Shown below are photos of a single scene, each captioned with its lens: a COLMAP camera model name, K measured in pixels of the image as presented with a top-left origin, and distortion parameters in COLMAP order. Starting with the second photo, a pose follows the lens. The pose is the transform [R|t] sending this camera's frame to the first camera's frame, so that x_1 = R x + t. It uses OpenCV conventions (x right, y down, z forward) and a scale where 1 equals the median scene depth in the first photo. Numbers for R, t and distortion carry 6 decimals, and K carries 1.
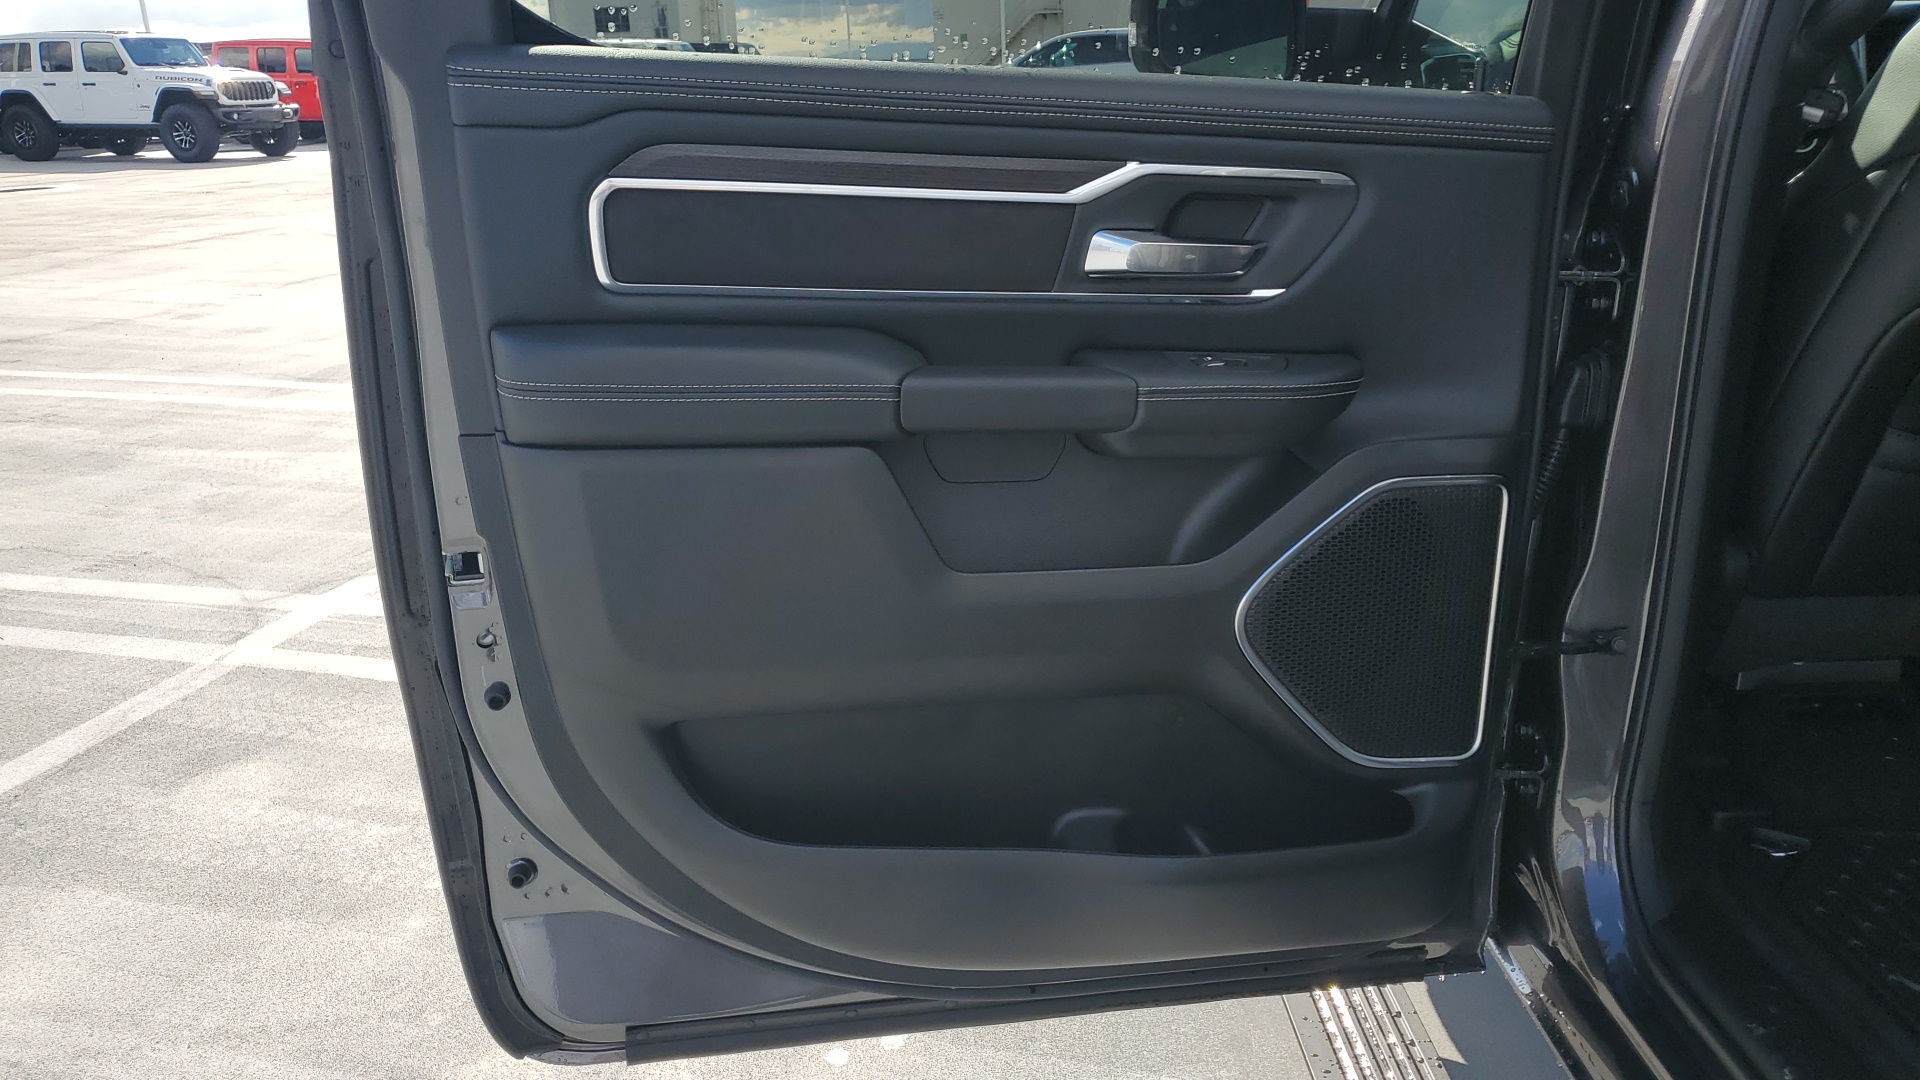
lens RADIAL K [[1520.7, 0, 966.5], [0, 1520.7, 585.1], [0, 0, 1]] dist [0.001701, 0.006427]
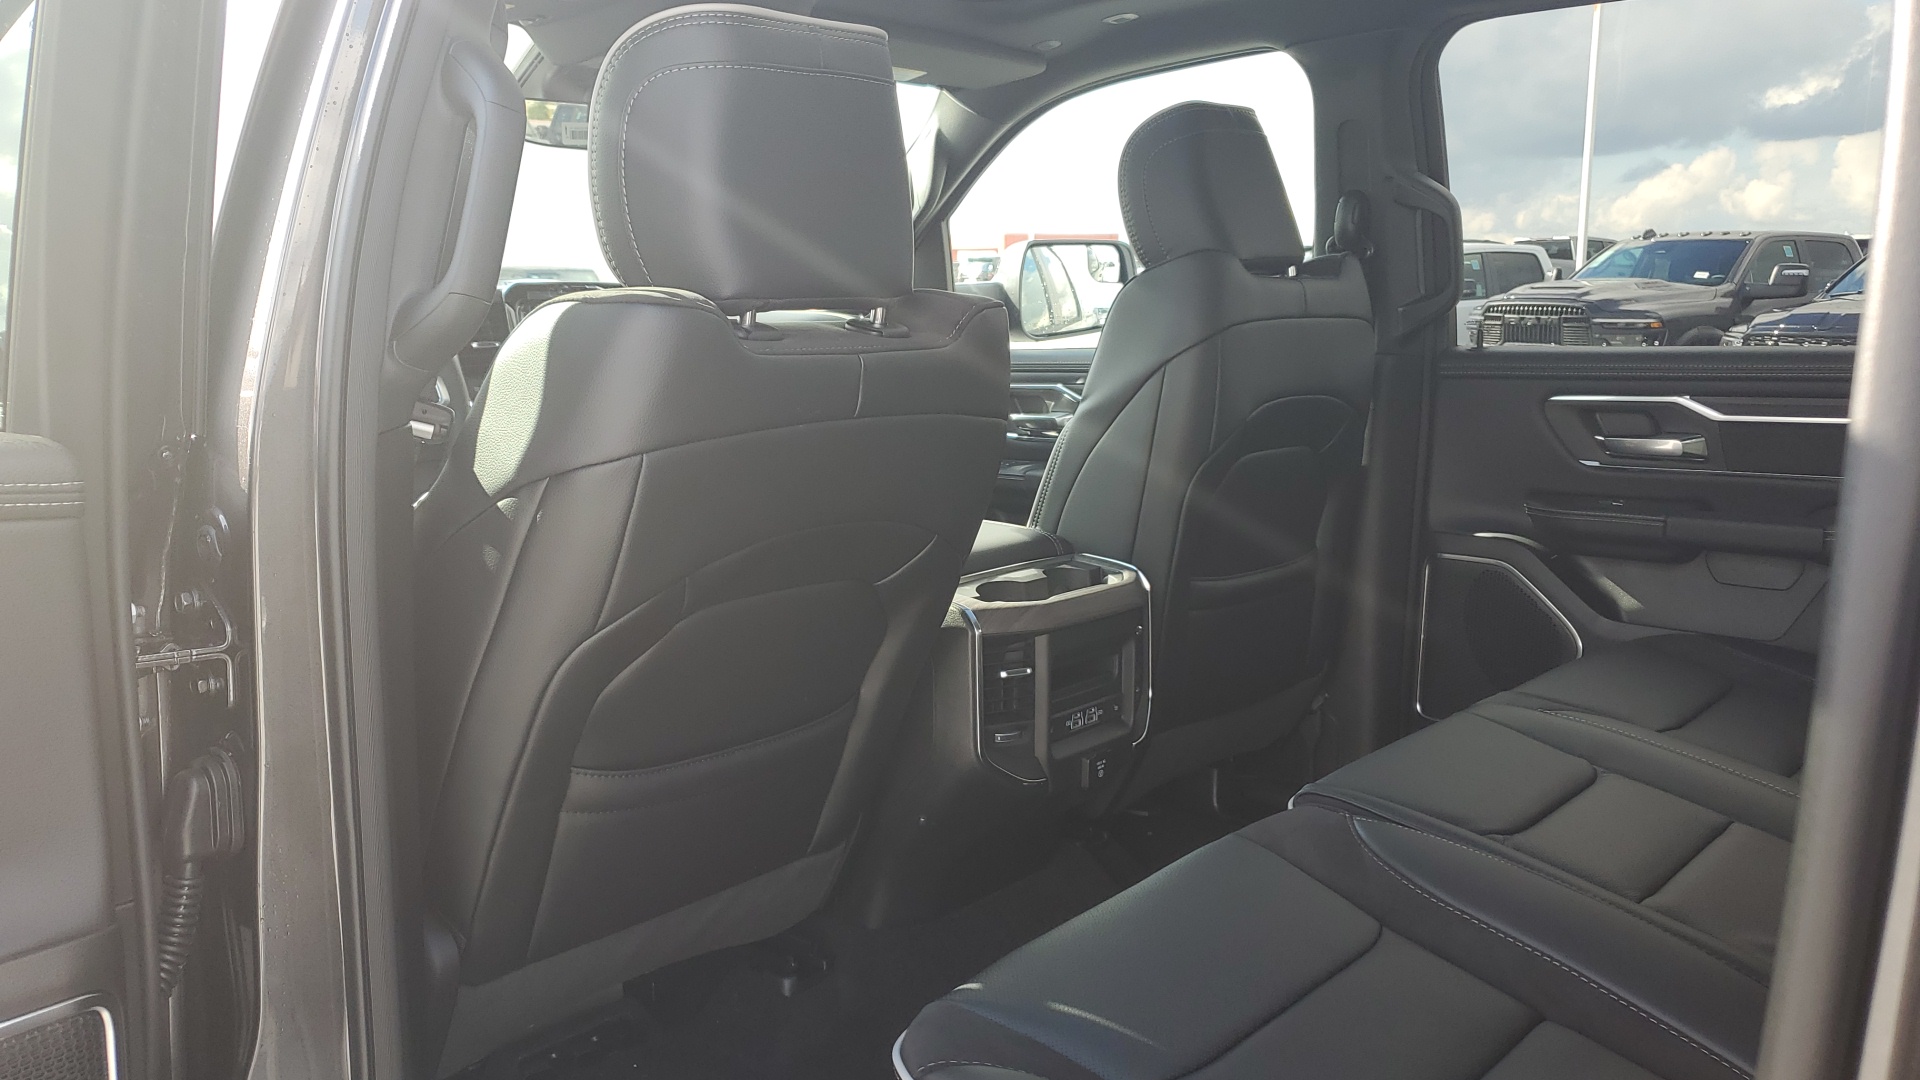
lens RADIAL K [[1520.7, 0, 966.5], [0, 1520.7, 585.1], [0, 0, 1]] dist [0.001701, 0.006427]
pose [[0.668865, -0.107805, 0.735525, 0.122147], [0.218182, 0.974323, -0.055603, -0.111413], [-0.710645, 0.197669, 0.675212, 0.223990]]
